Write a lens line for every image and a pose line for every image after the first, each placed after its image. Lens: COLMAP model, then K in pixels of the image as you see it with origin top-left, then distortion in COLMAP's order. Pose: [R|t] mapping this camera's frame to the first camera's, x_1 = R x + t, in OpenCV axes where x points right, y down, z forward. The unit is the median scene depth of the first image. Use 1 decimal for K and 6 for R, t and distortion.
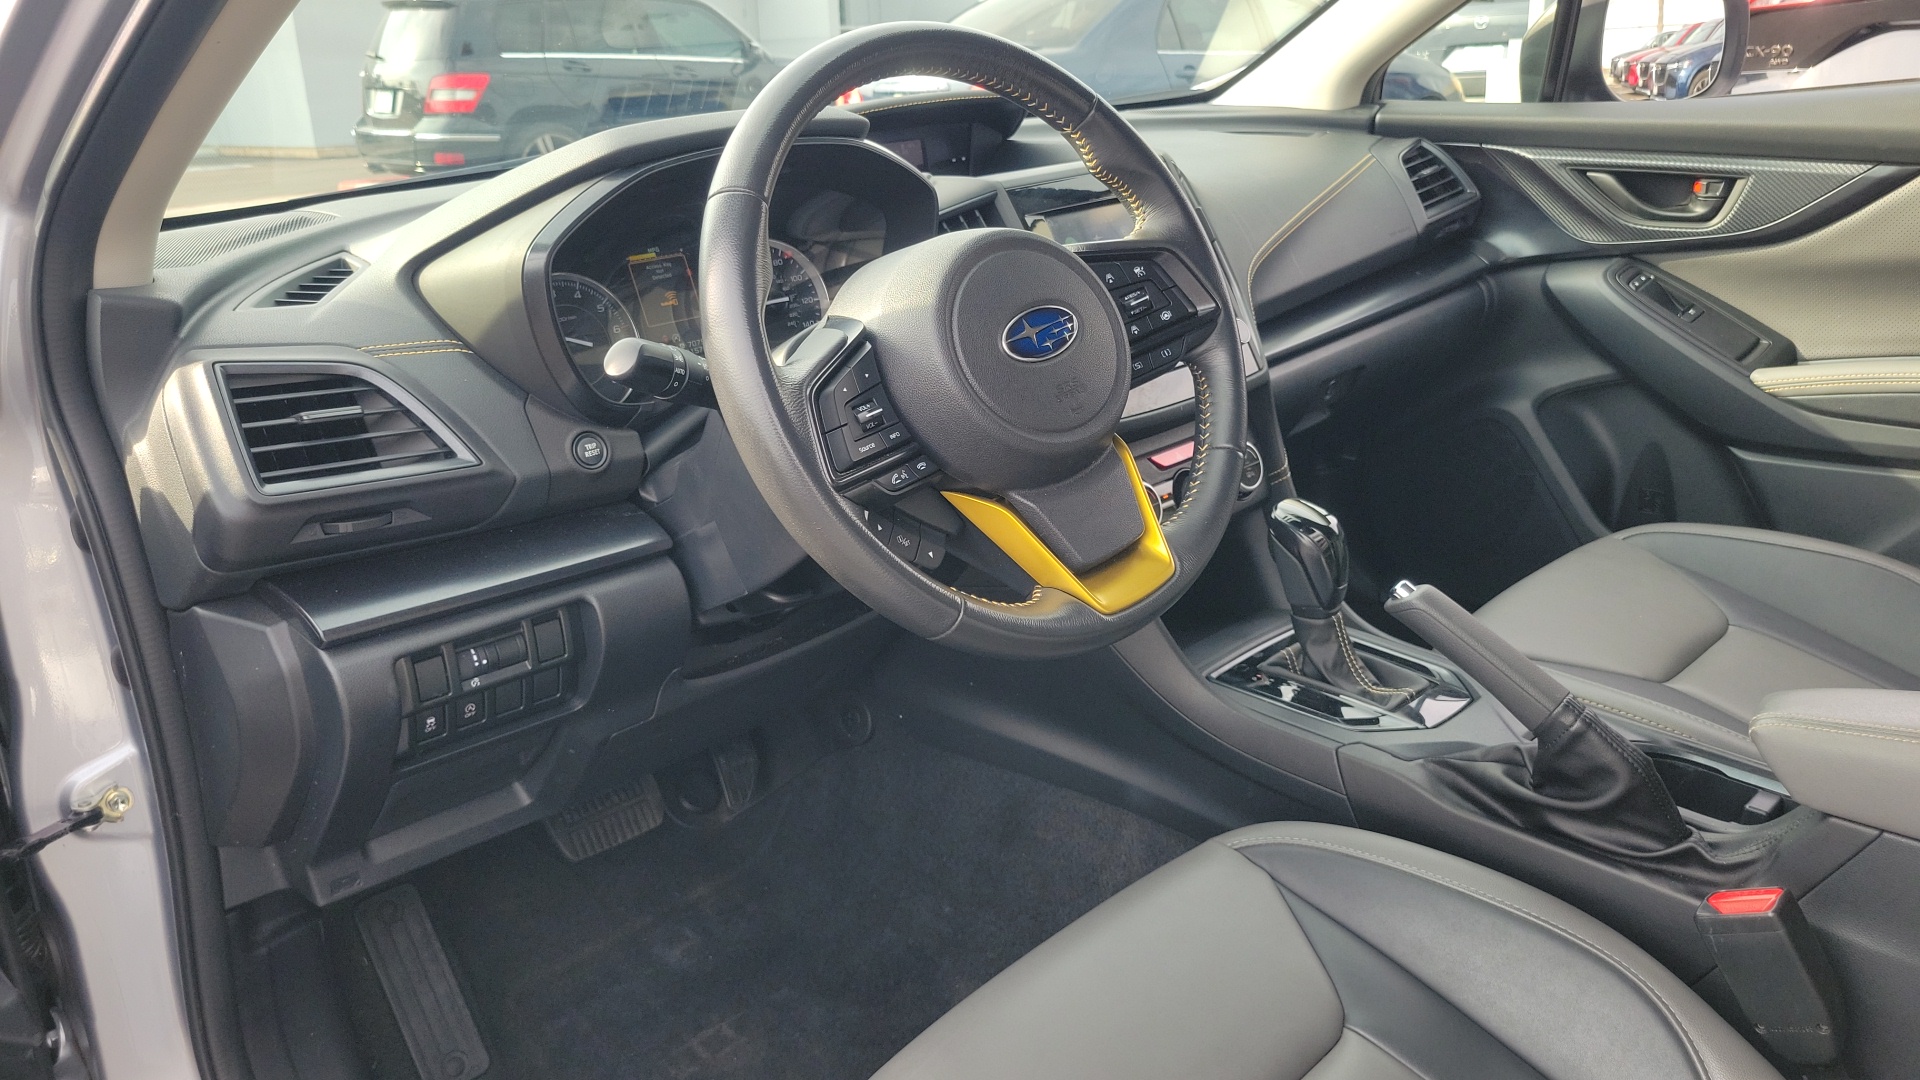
lens RADIAL K [[1483.1, 0, 960.0], [0, 1483.1, 540.0], [0, 0, 1]] dist [0.011746, 0.000020]
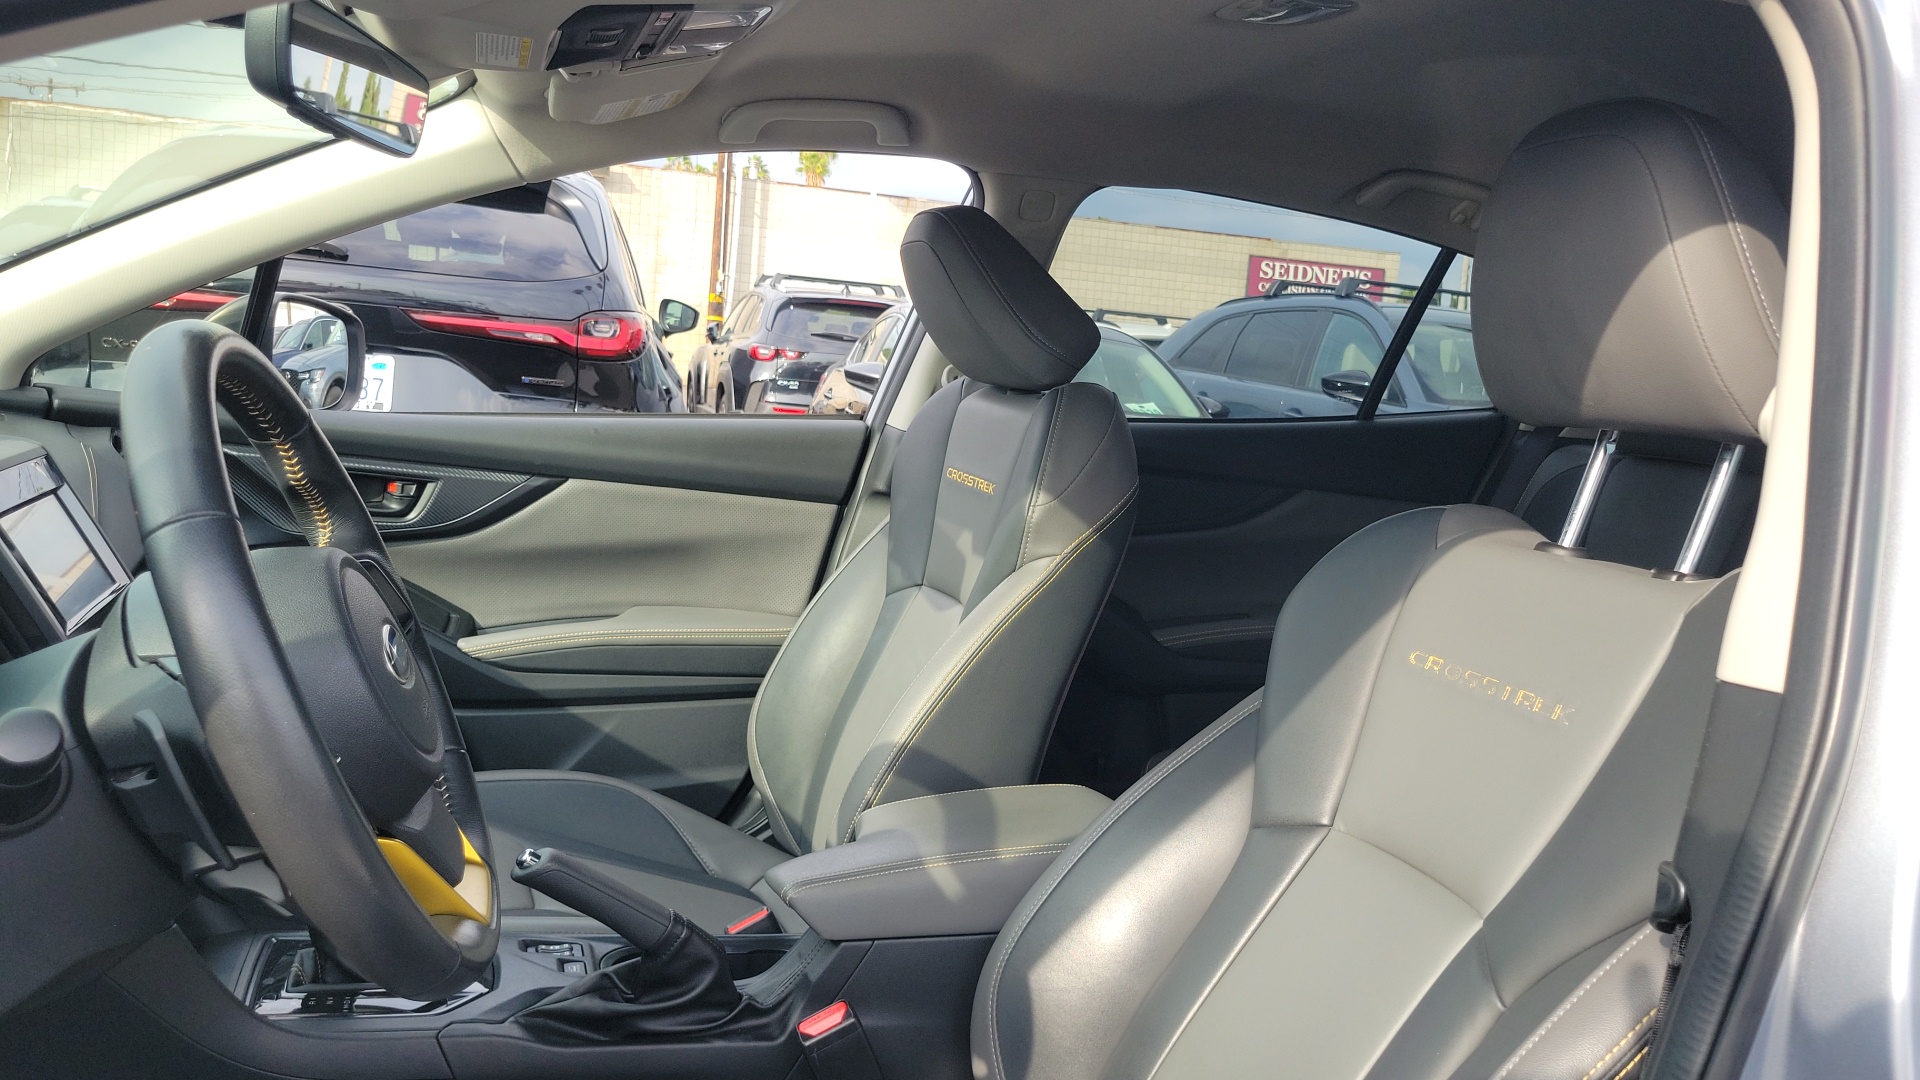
lens RADIAL K [[1483.1, 0, 960.0], [0, 1483.1, 540.0], [0, 0, 1]] dist [0.011746, 0.000020]
pose [[0.385640, -0.013061, 0.922557, -0.412414], [0.173748, 0.983038, -0.058712, -0.054421], [-0.906142, 0.182934, 0.381368, 0.174559]]
